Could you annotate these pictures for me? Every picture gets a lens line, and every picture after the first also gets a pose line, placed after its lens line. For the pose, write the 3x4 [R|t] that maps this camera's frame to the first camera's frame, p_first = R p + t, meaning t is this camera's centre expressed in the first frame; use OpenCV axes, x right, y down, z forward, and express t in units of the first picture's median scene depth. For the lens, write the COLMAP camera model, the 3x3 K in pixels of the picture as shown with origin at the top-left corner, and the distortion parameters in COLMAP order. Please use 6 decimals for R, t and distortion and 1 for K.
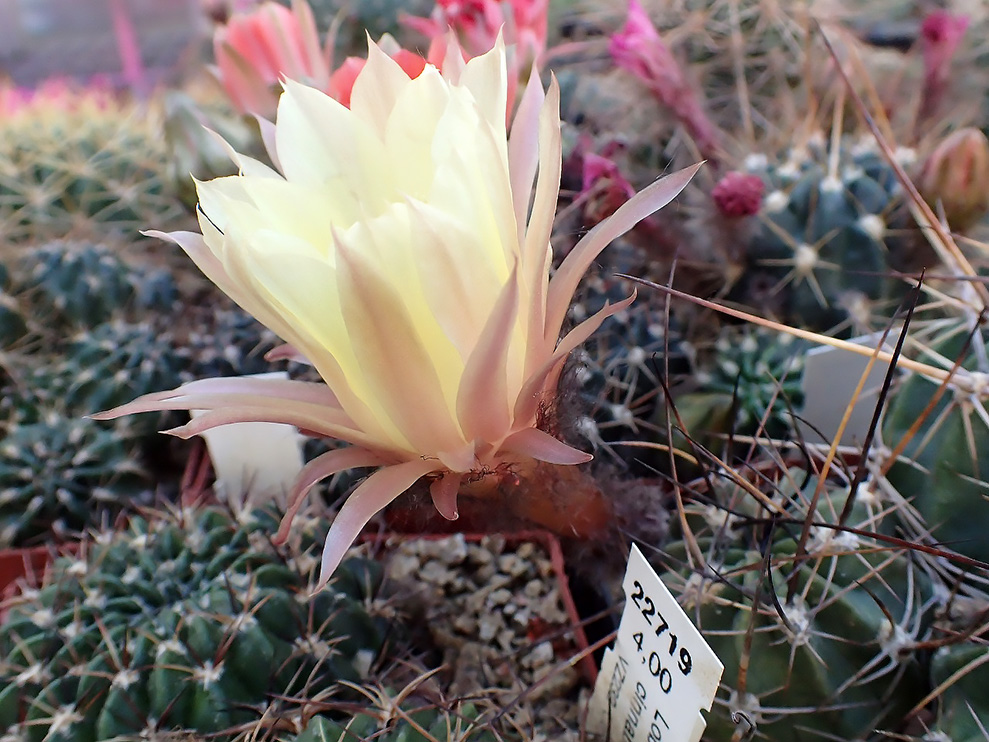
lens RADIAL K [[981.5, 0, 494.5], [0, 981.5, 371.0], [0, 0, 1]] dist [-0.032277, 0.015061]
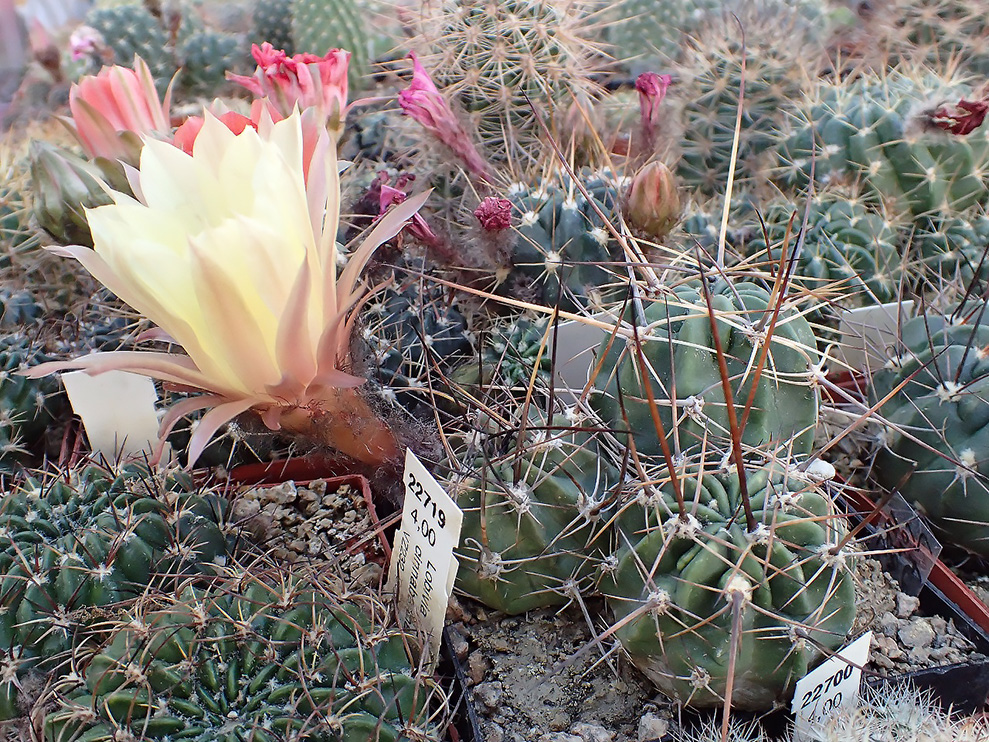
lens RADIAL K [[981.5, 0, 494.5], [0, 981.5, 371.0], [0, 0, 1]] dist [-0.032277, 0.015061]
pose [[0.986220, -0.047131, 0.158581, 0.033217], [0.052105, 0.998267, -0.027357, 0.078215], [-0.157017, 0.035243, 0.986967, -0.342939]]
